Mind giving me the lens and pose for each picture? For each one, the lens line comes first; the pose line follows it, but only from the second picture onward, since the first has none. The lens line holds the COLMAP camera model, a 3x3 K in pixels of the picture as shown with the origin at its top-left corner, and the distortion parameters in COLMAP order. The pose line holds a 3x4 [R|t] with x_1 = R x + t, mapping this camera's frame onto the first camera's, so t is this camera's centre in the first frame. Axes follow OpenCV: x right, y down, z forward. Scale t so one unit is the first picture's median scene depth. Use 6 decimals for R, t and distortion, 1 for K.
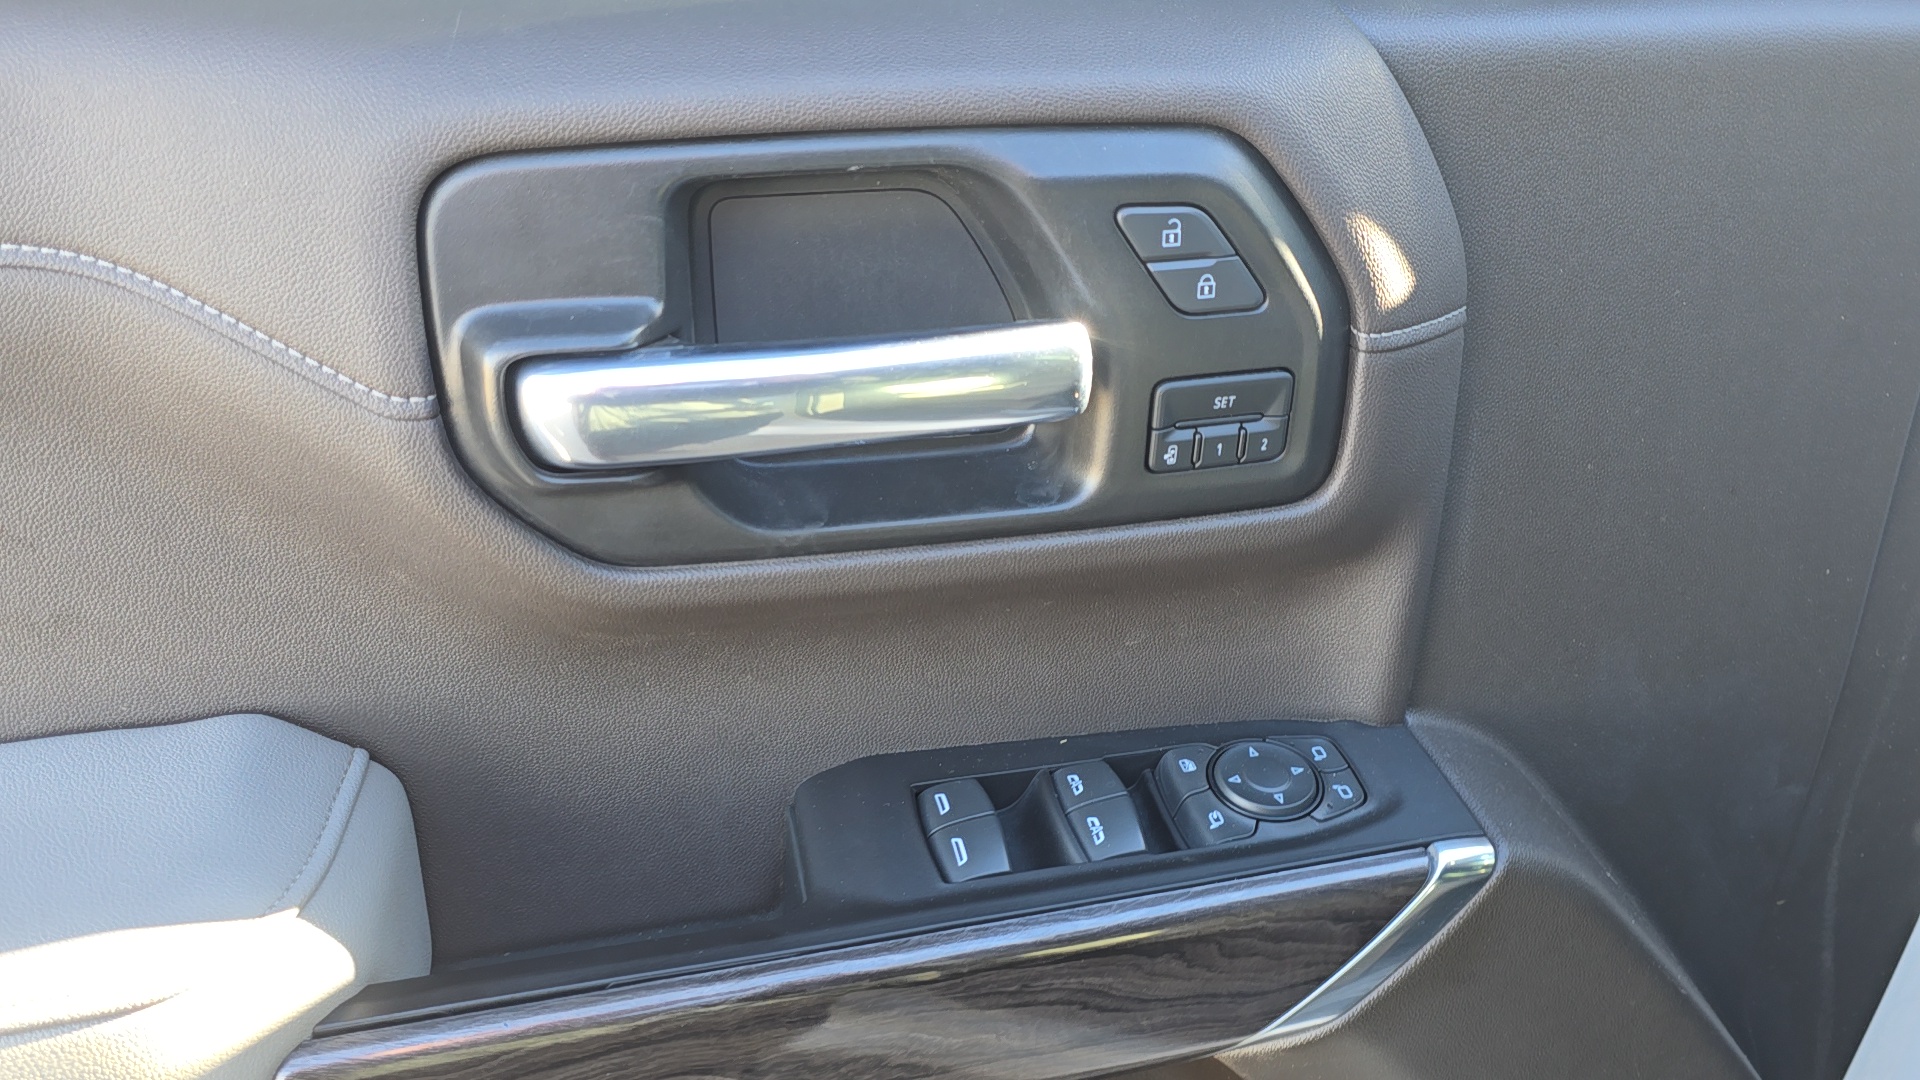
lens RADIAL K [[1594.9, 0, 954.5], [0, 1594.9, 541.5], [0, 0, 1]] dist [-0.015905, 0.029807]
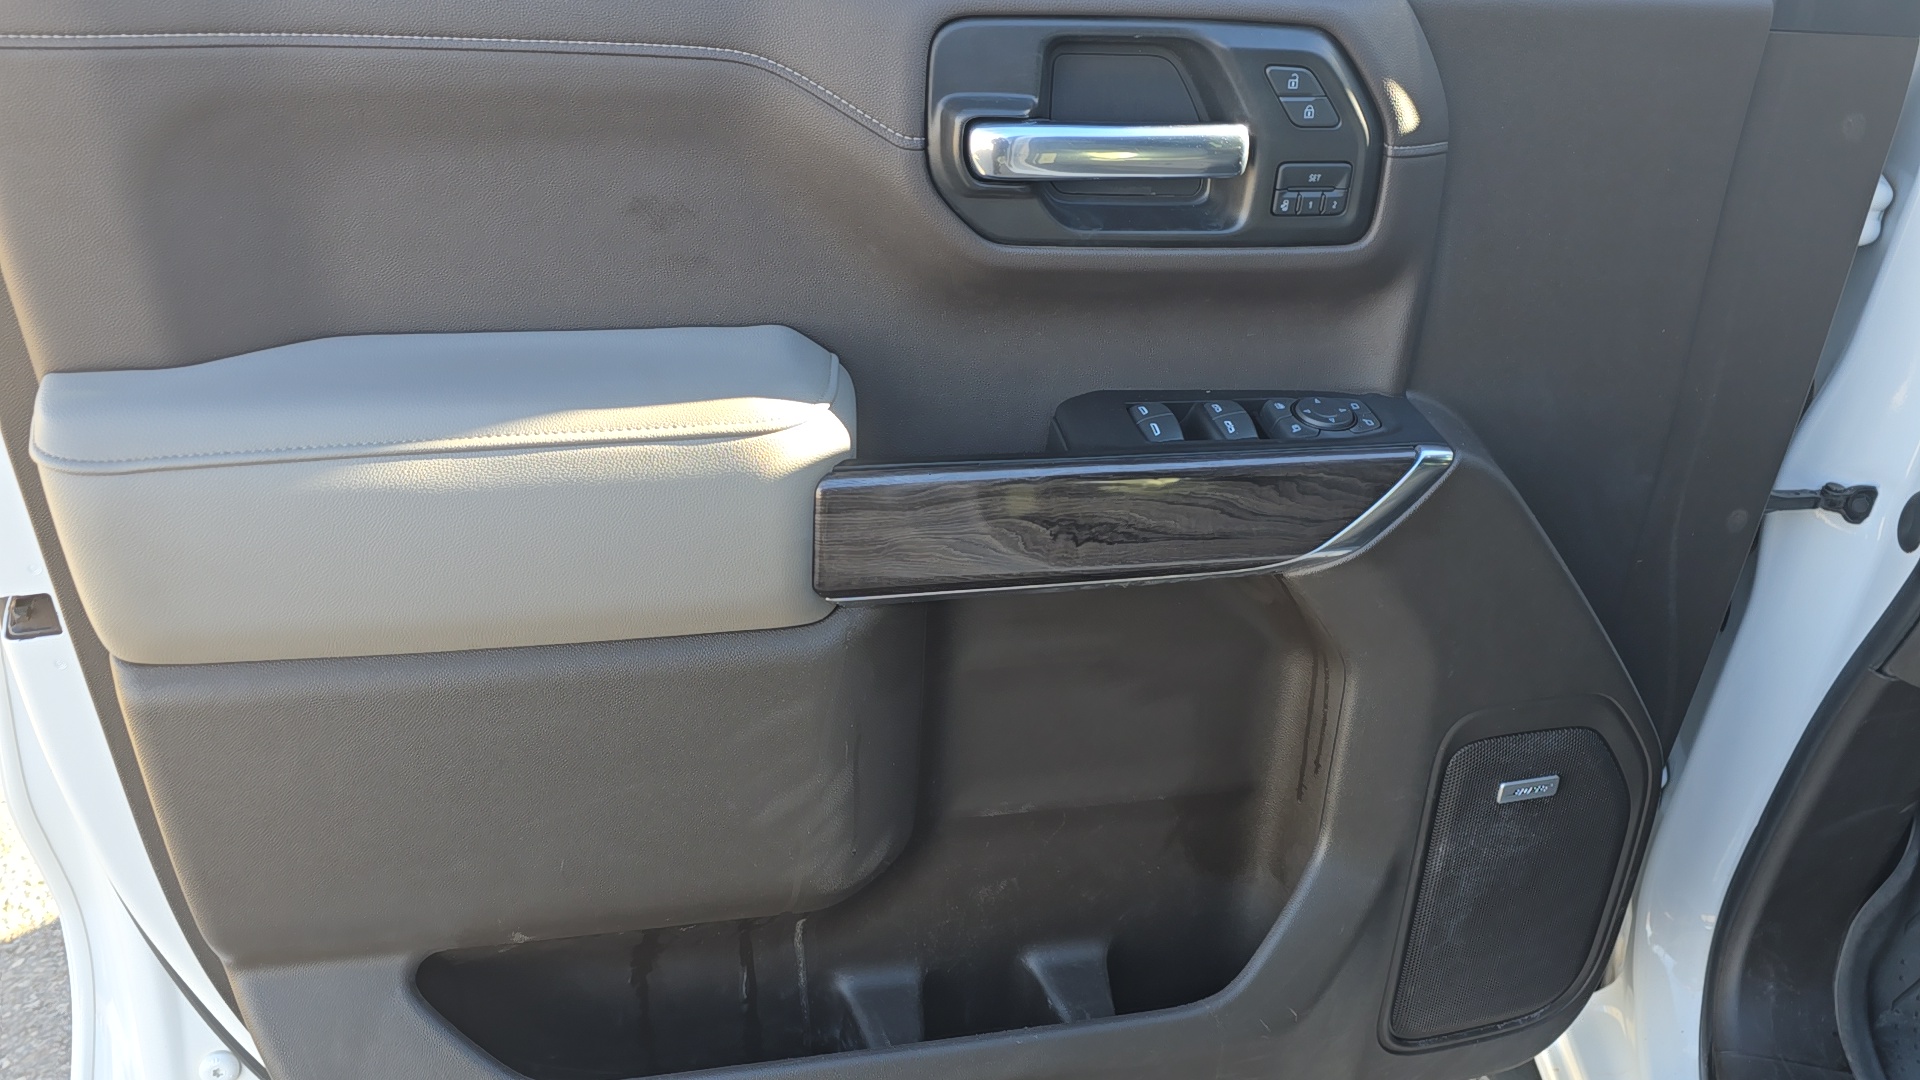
lens RADIAL K [[1594.9, 0, 960.4], [0, 1594.9, 539.3], [0, 0, 1]] dist [-0.015905, 0.029807]
pose [[0.998884, 0.046257, -0.009583, -0.206160], [-0.046439, 0.998726, -0.019736, 0.387024], [0.008657, 0.020159, 0.999759, -0.854347]]
